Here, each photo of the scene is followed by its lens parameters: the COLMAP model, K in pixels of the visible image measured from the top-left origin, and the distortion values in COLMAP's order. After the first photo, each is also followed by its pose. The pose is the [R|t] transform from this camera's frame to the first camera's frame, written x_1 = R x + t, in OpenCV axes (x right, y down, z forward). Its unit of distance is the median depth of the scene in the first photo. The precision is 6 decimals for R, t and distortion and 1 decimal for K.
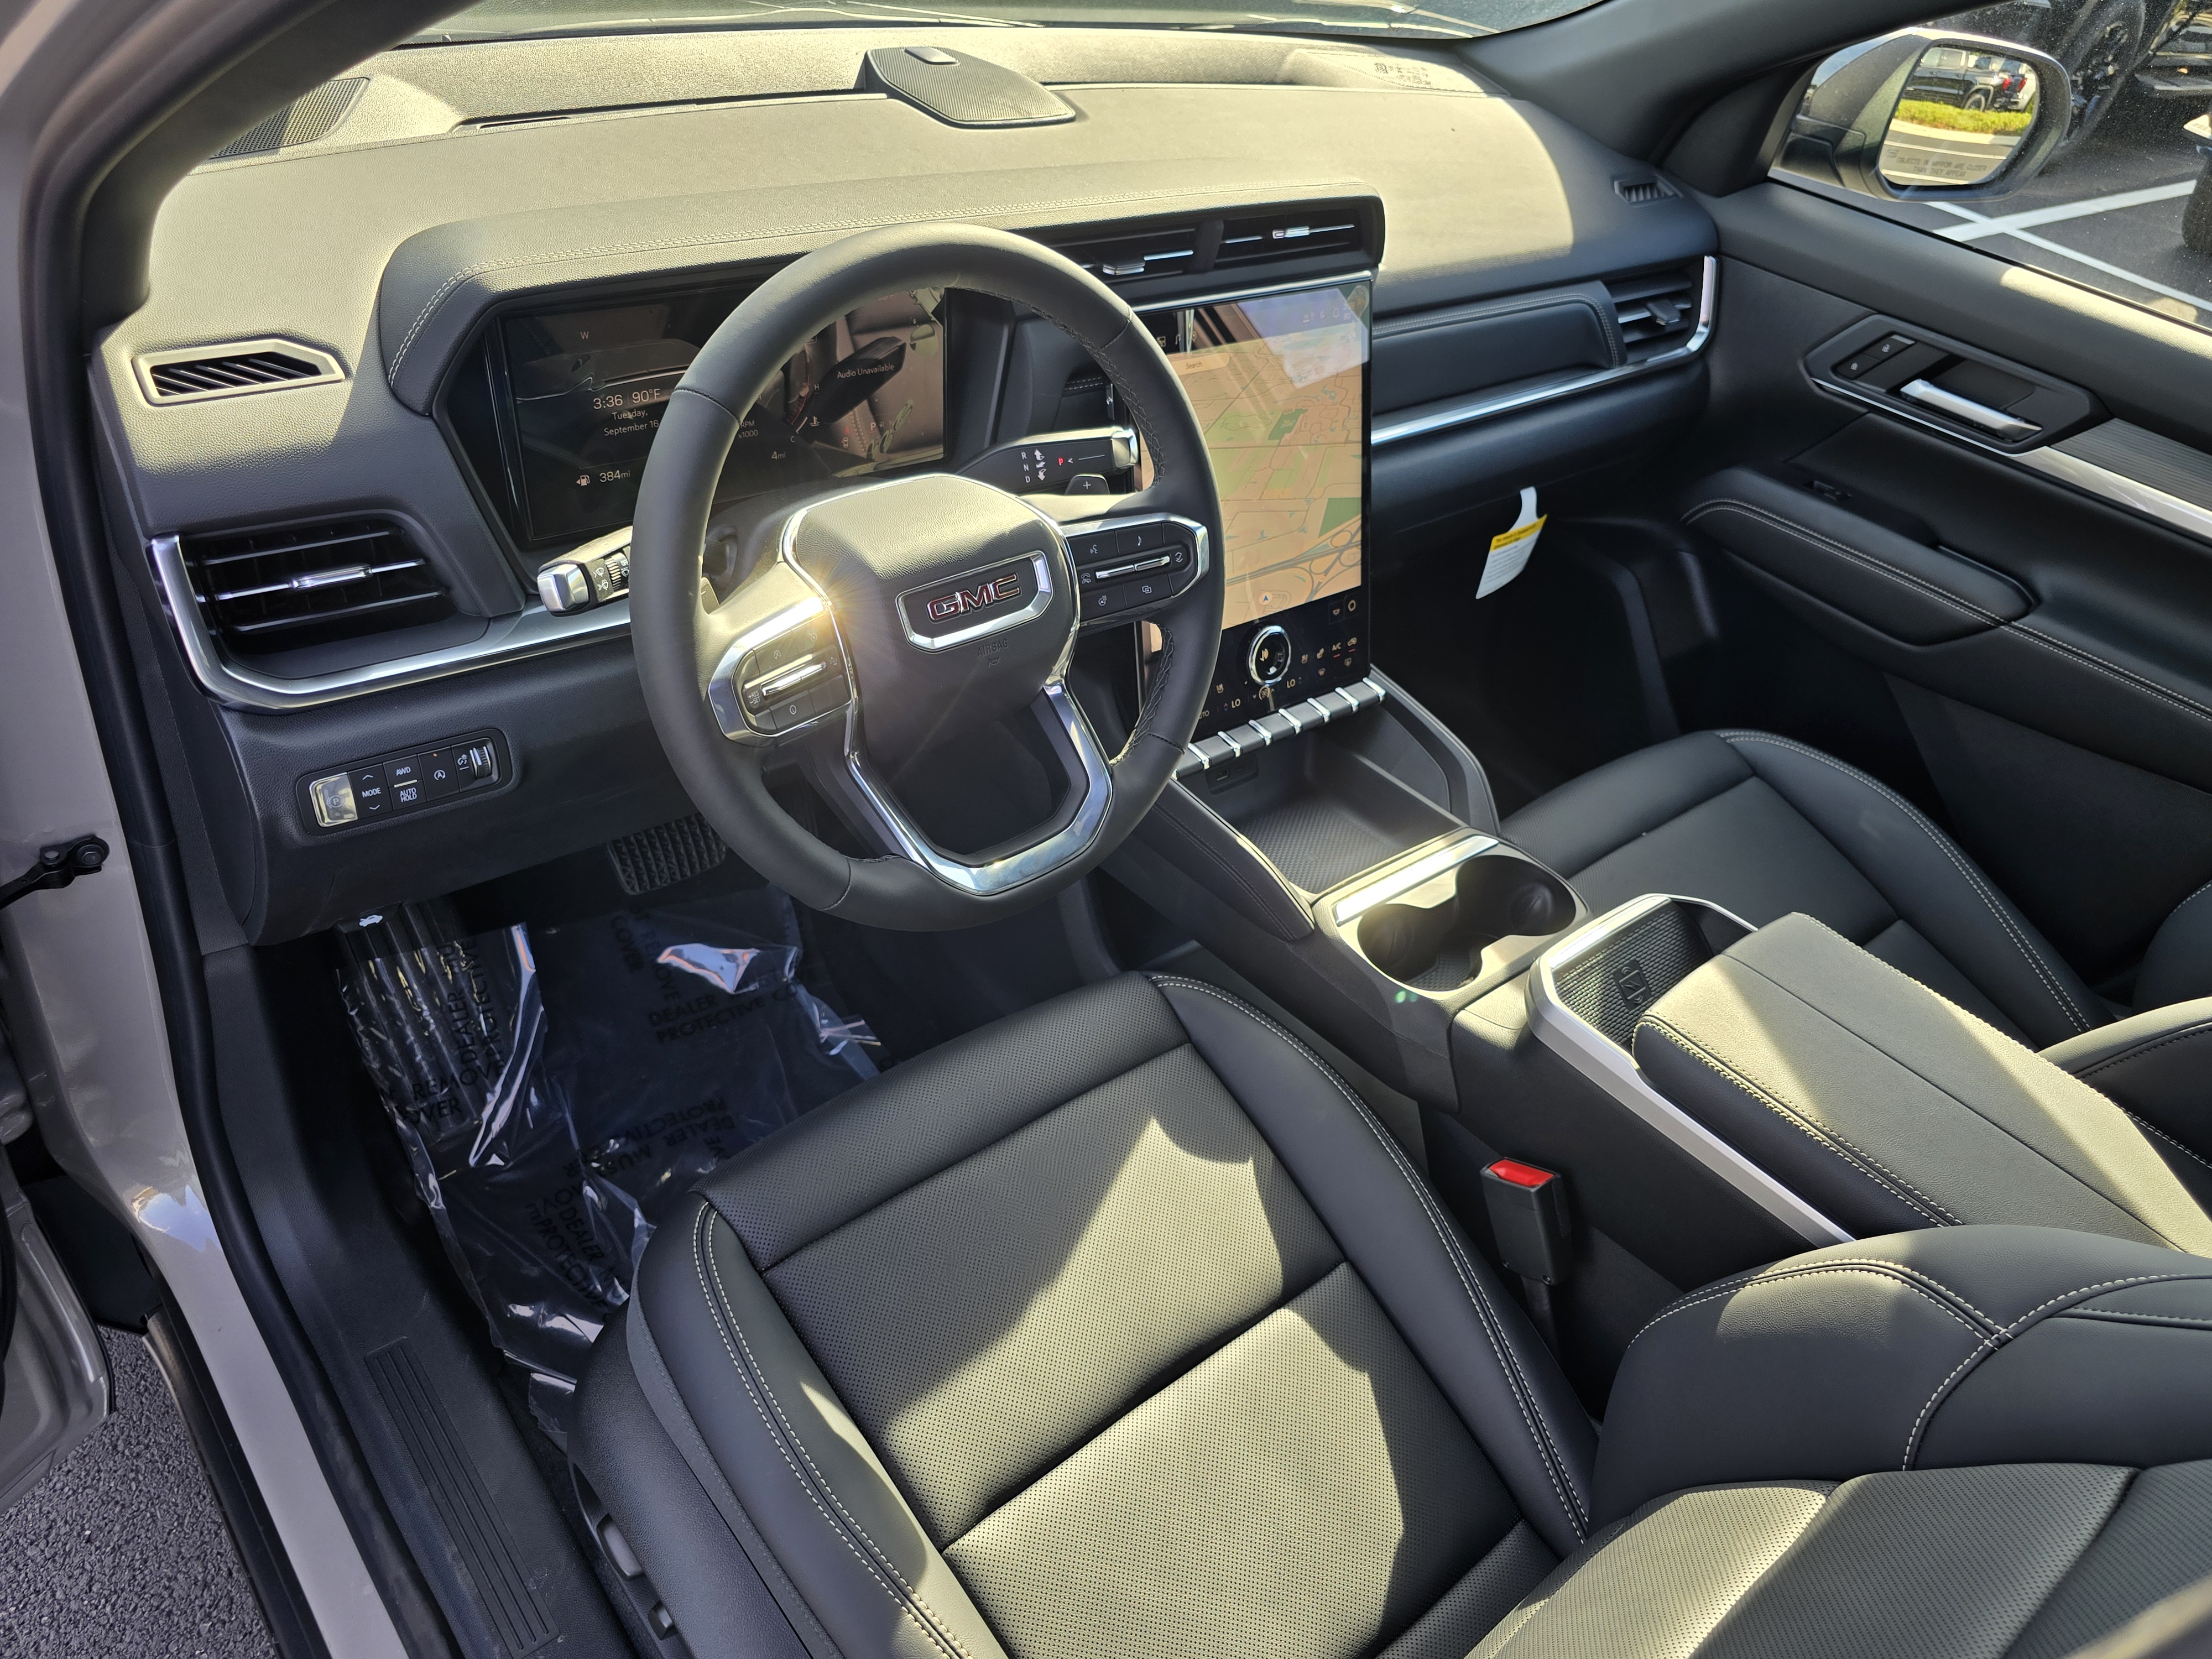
lens RADIAL K [[1471.9, 0, 1068.1], [0, 1471.9, 826.9], [0, 0, 1]] dist [0.036197, -0.061658]
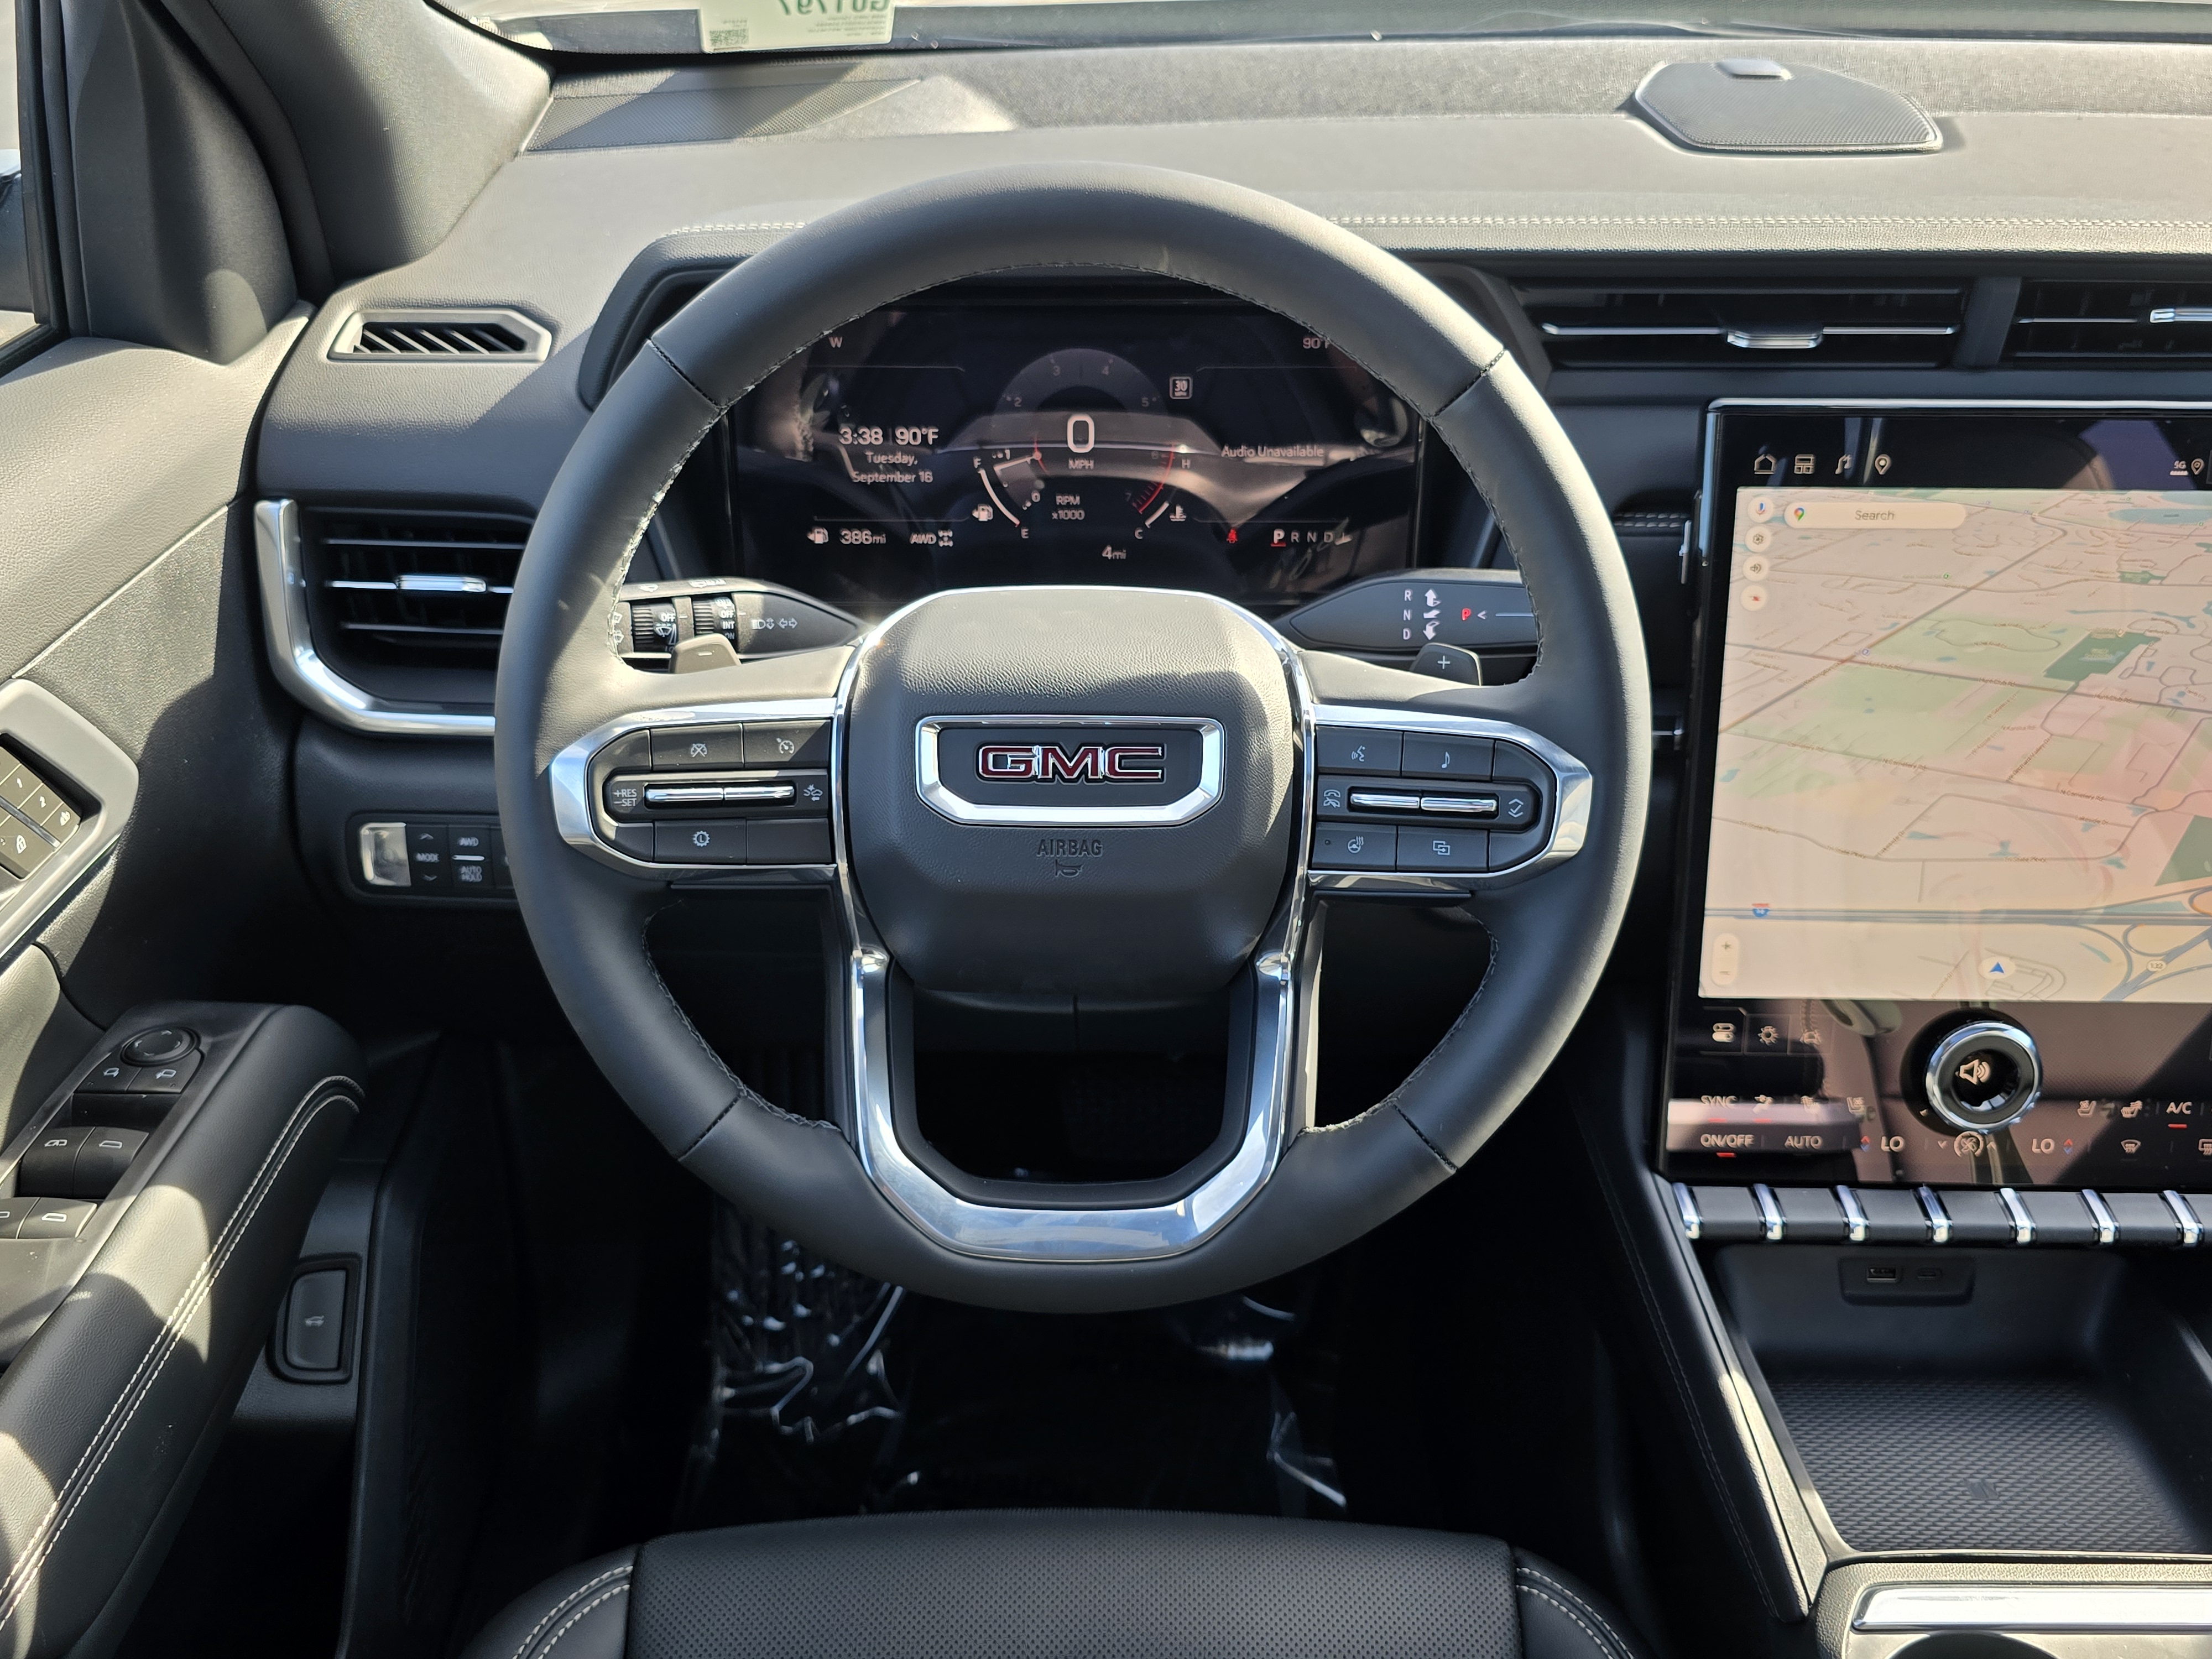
lens RADIAL K [[1887.2, 0, 1106.0], [0, 1887.2, 829.5], [0, 0, 1]] dist [0.087131, -0.195724]
pose [[0.771136, 0.206847, -0.602132, 0.285882], [-0.313047, 0.946716, -0.075692, -0.050948], [0.554392, 0.246865, 0.794800, 0.271018]]
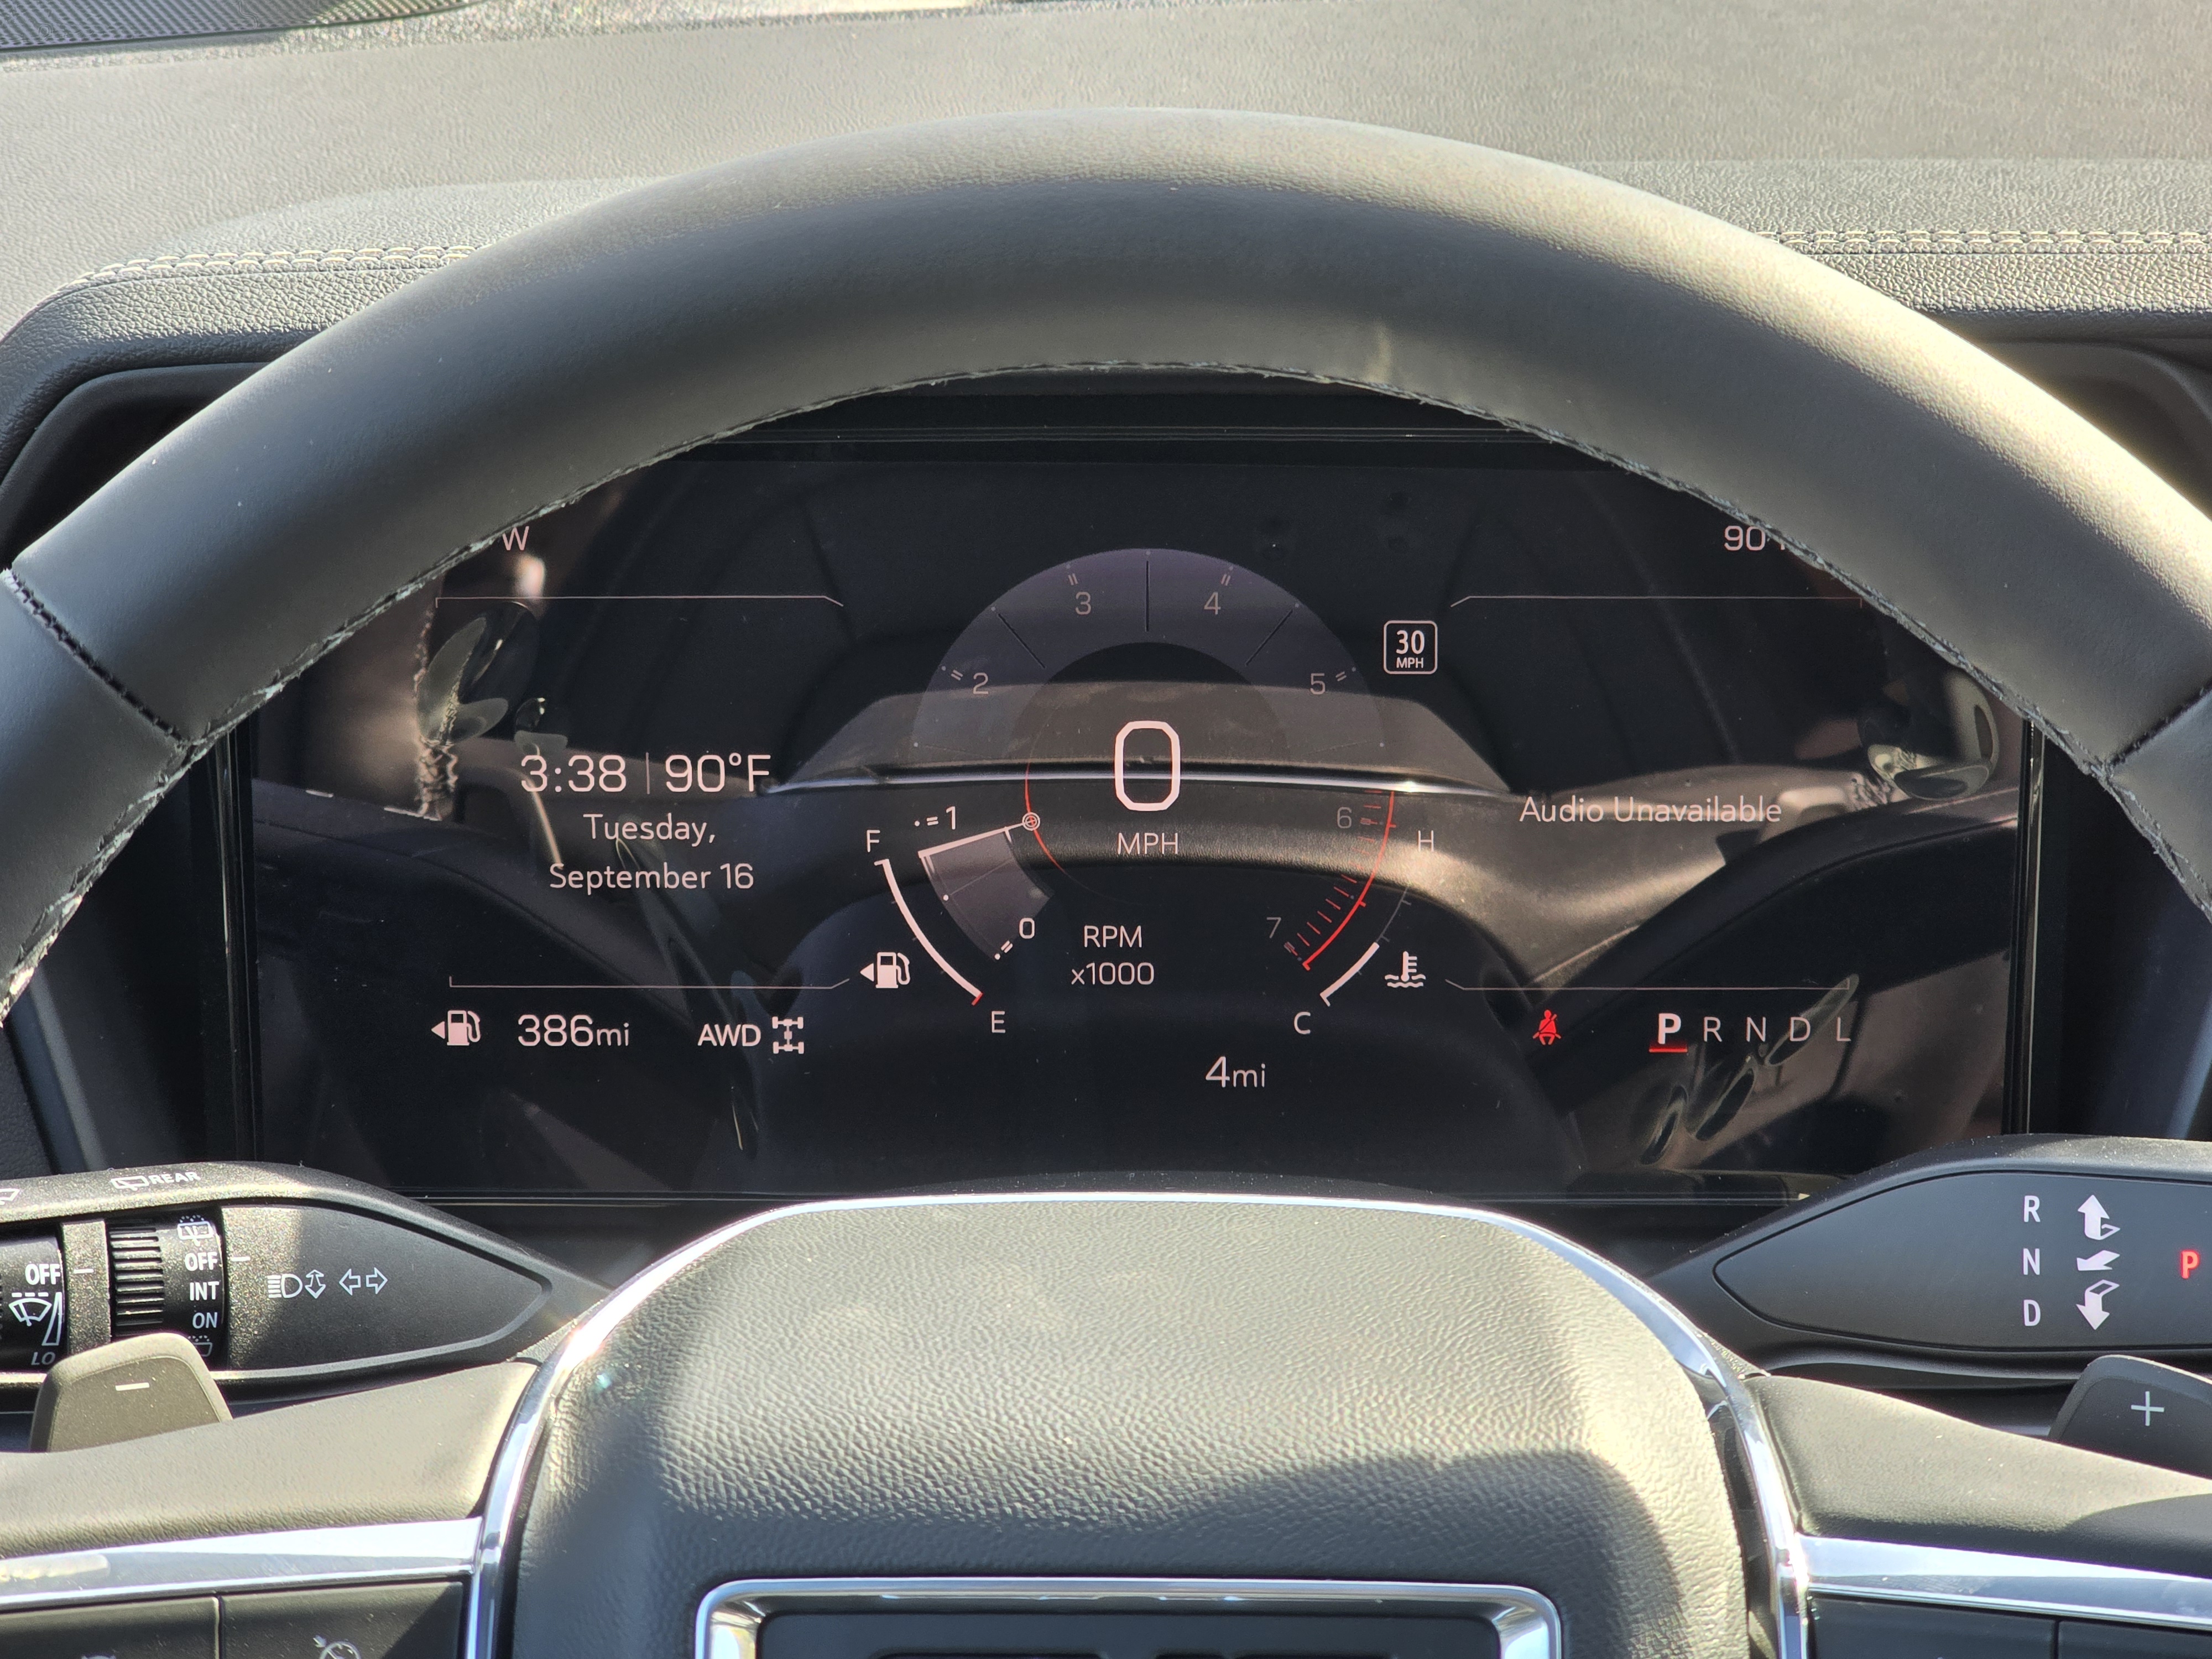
lens RADIAL K [[4533.9, 0, 1106.0], [0, 4533.9, 829.5], [0, 0, 1]] dist [-0.511255, 4.392672]
pose [[0.761483, 0.103669, -0.639841, 0.230857], [-0.315183, 0.921789, -0.225752, -0.085456], [0.566395, 0.373573, 0.734602, 0.318834]]
